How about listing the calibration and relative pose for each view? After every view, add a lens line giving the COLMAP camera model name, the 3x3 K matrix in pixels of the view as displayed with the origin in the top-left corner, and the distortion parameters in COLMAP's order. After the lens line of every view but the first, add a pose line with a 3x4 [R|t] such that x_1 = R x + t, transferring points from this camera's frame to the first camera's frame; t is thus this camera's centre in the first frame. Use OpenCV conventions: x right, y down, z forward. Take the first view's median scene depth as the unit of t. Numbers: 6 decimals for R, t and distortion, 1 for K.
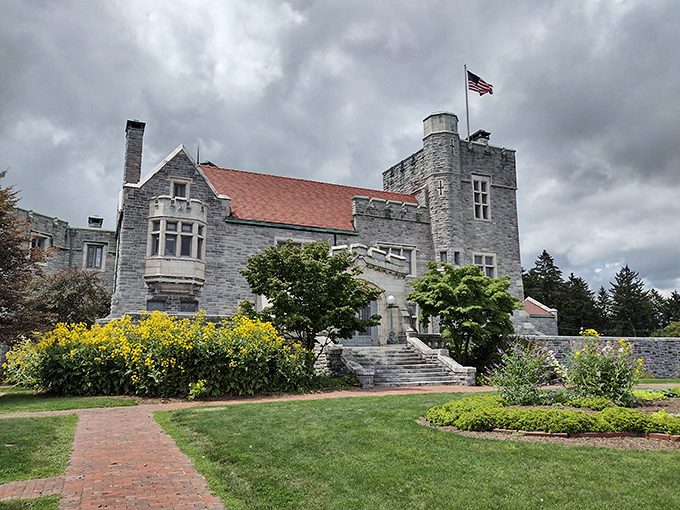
lens RADIAL K [[537.9, 0, 338.9], [0, 537.9, 254.2], [0, 0, 1]] dist [0.009837, 0.001149]
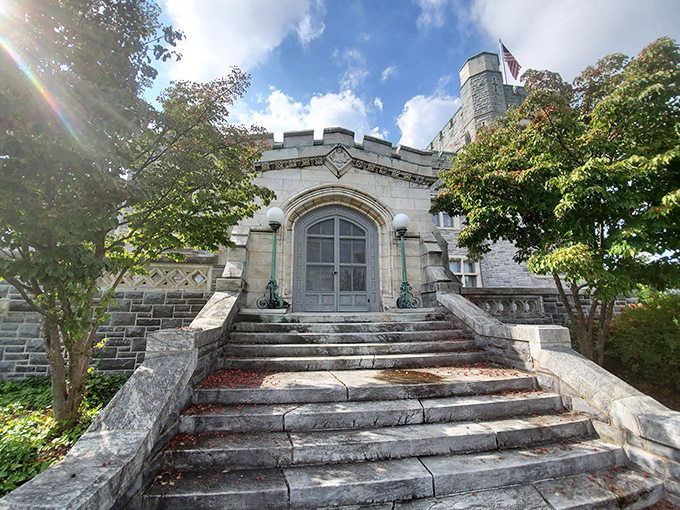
lens RADIAL K [[273.8, 0, 341.1], [0, 273.8, 257.9], [0, 0, 1]] dist [-0.001011, -0.000051]
pose [[0.959550, -0.052909, -0.276523, 0.111450], [0.051965, 0.998591, -0.010746, 0.119043], [0.276702, -0.004058, 0.960947, 0.728199]]
